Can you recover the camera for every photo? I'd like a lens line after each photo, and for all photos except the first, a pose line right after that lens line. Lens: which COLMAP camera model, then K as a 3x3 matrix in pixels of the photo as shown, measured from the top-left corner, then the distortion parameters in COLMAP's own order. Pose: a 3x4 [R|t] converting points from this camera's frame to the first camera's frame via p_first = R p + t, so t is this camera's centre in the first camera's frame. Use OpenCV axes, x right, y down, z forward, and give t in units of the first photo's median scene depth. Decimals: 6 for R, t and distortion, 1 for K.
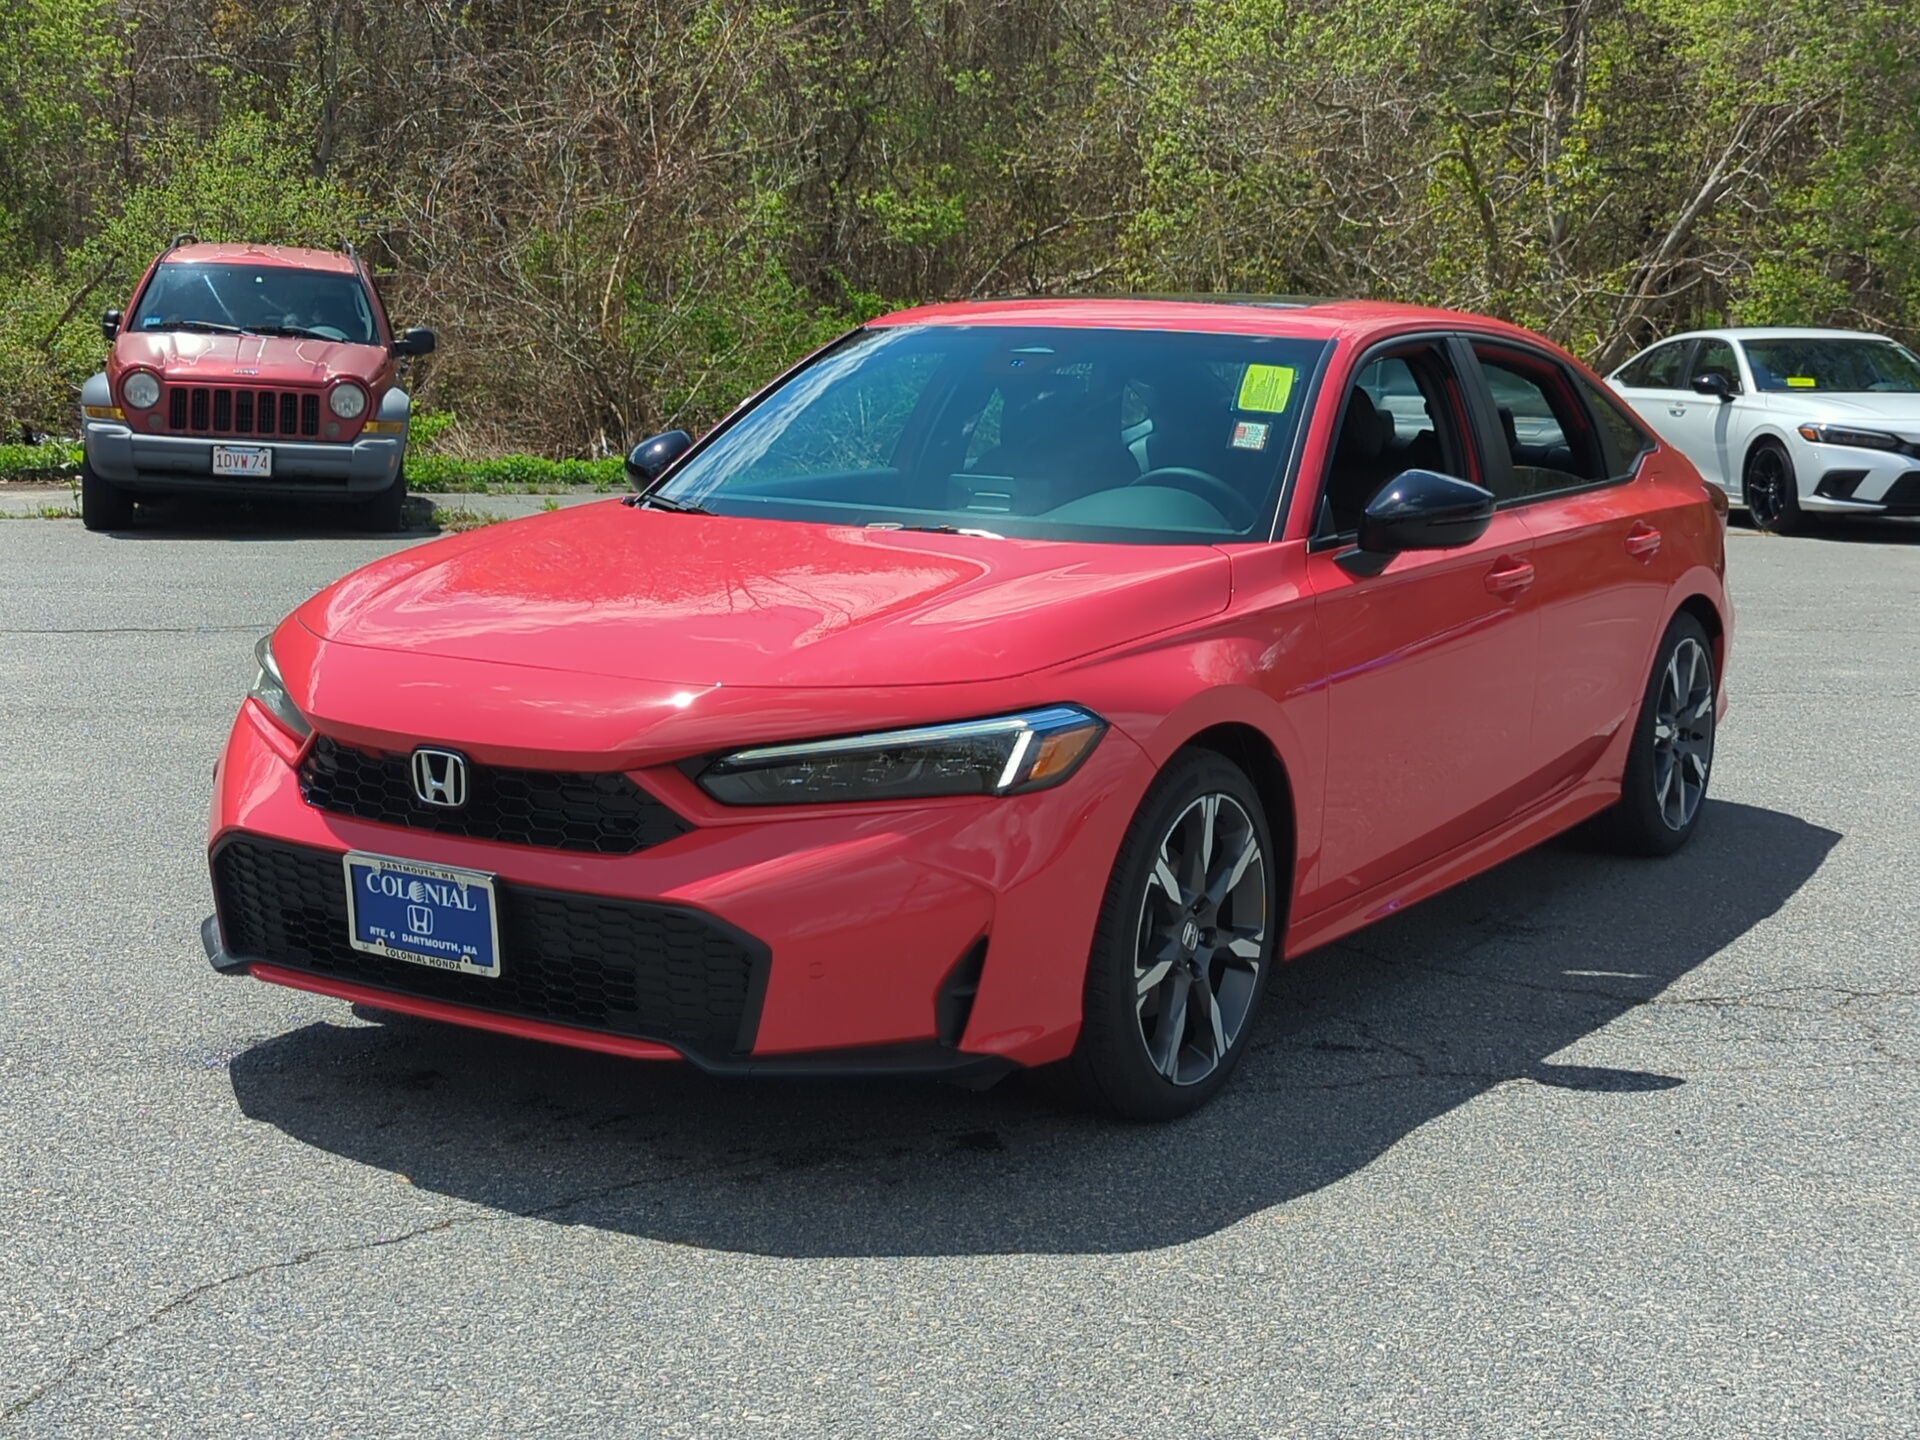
lens RADIAL K [[2588.8, 0, 993.4], [0, 2588.8, 668.8], [0, 0, 1]] dist [0.188350, -0.716917]
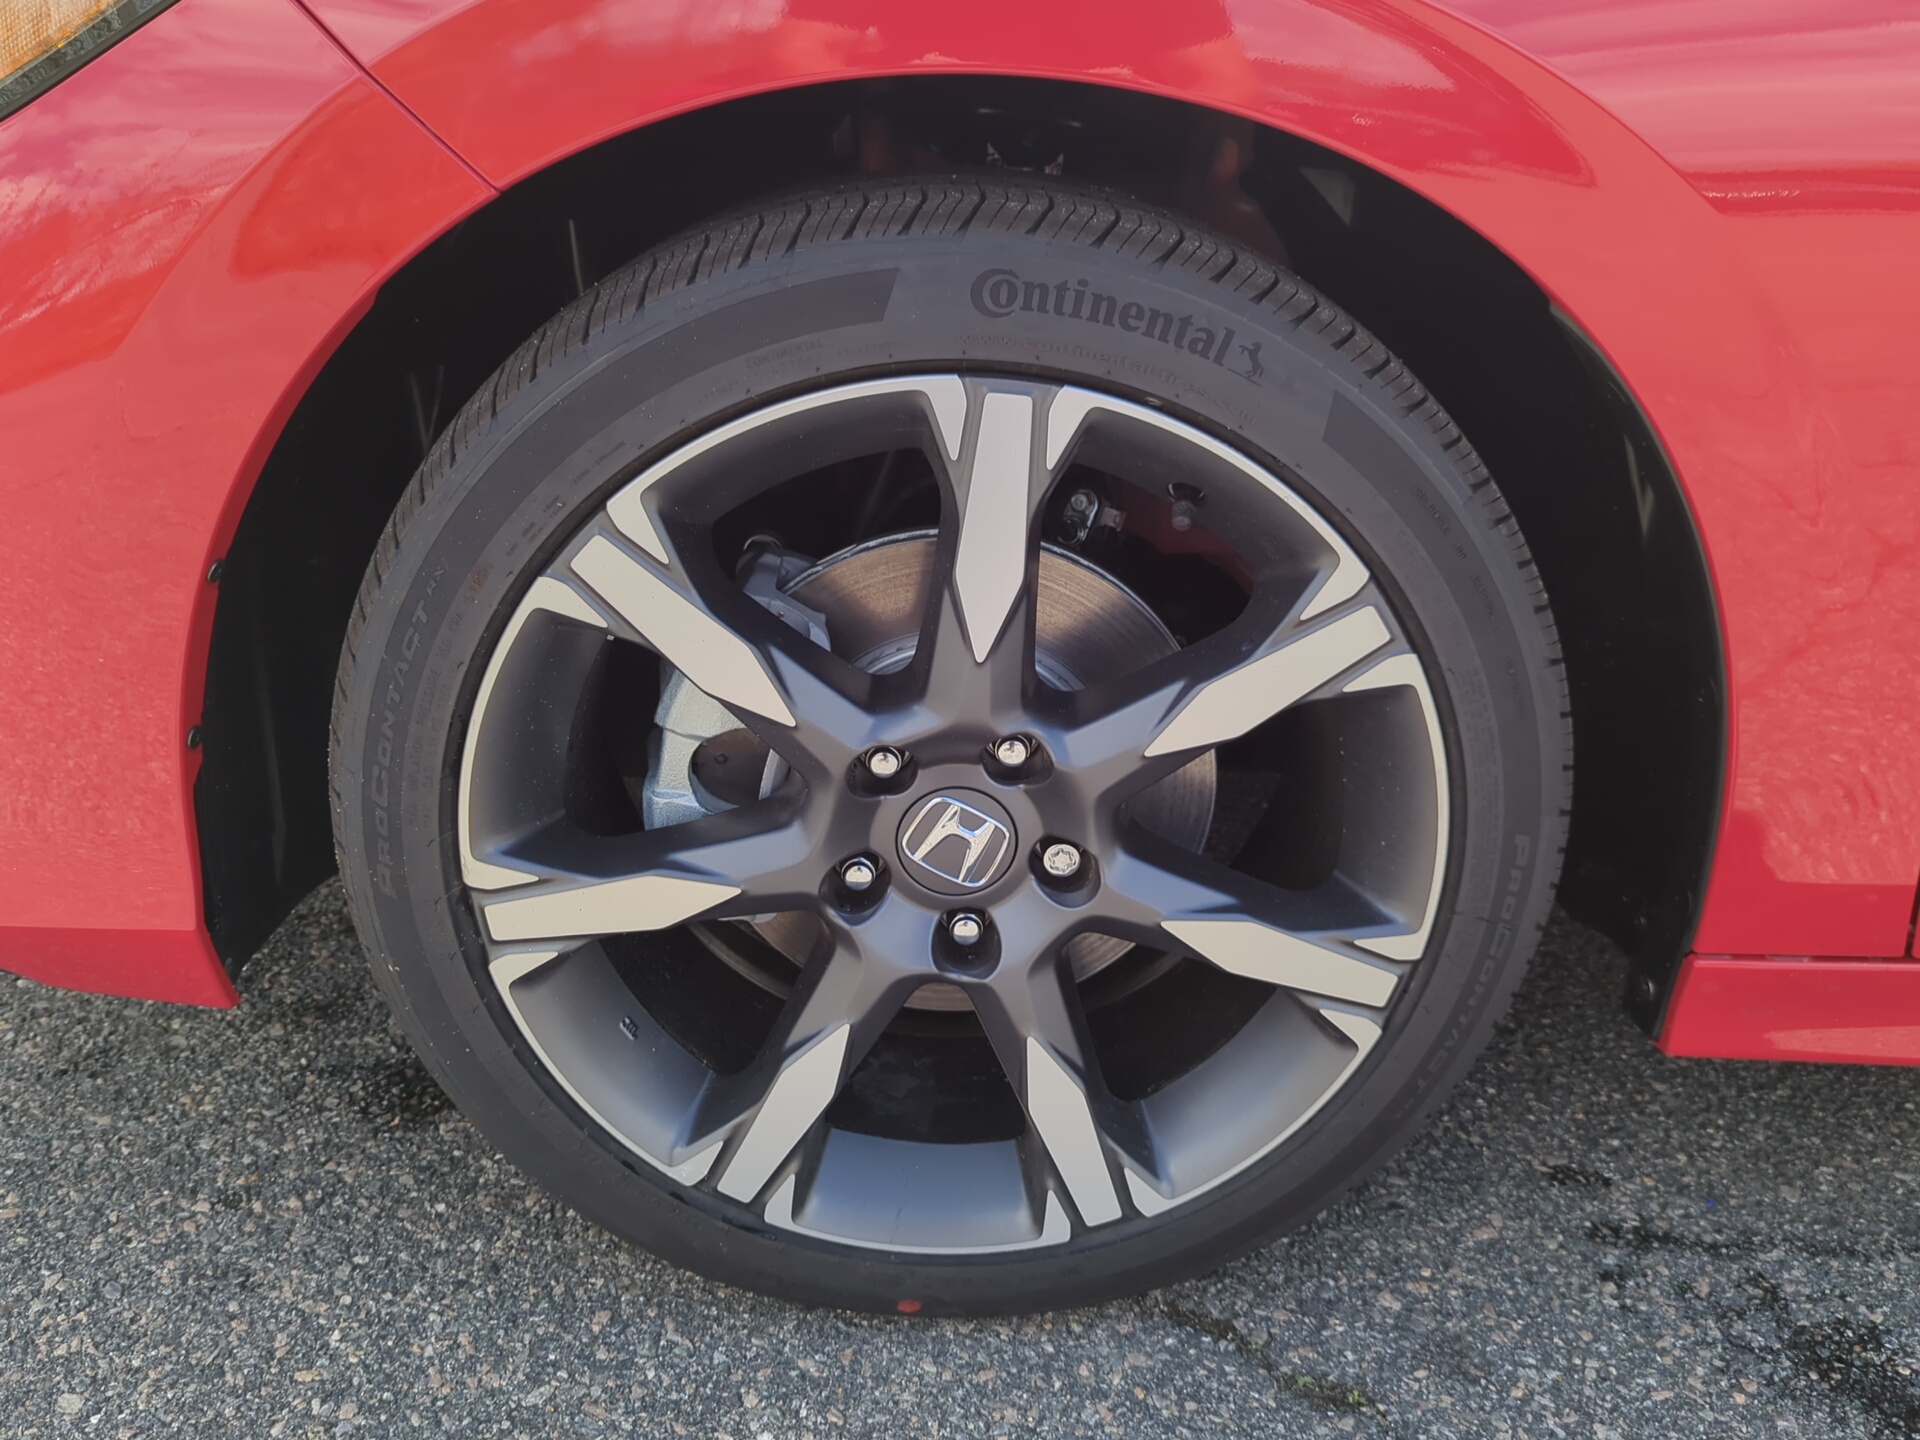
lens RADIAL K [[1562.6, 0, 979.1], [0, 1562.6, 694.3], [0, 0, 1]] dist [0.074350, -0.074970]
pose [[0.538146, 0.328710, -0.776111, 0.211618], [-0.137433, 0.942714, 0.303978, 0.030192], [0.831571, -0.056922, 0.552493, 0.891351]]
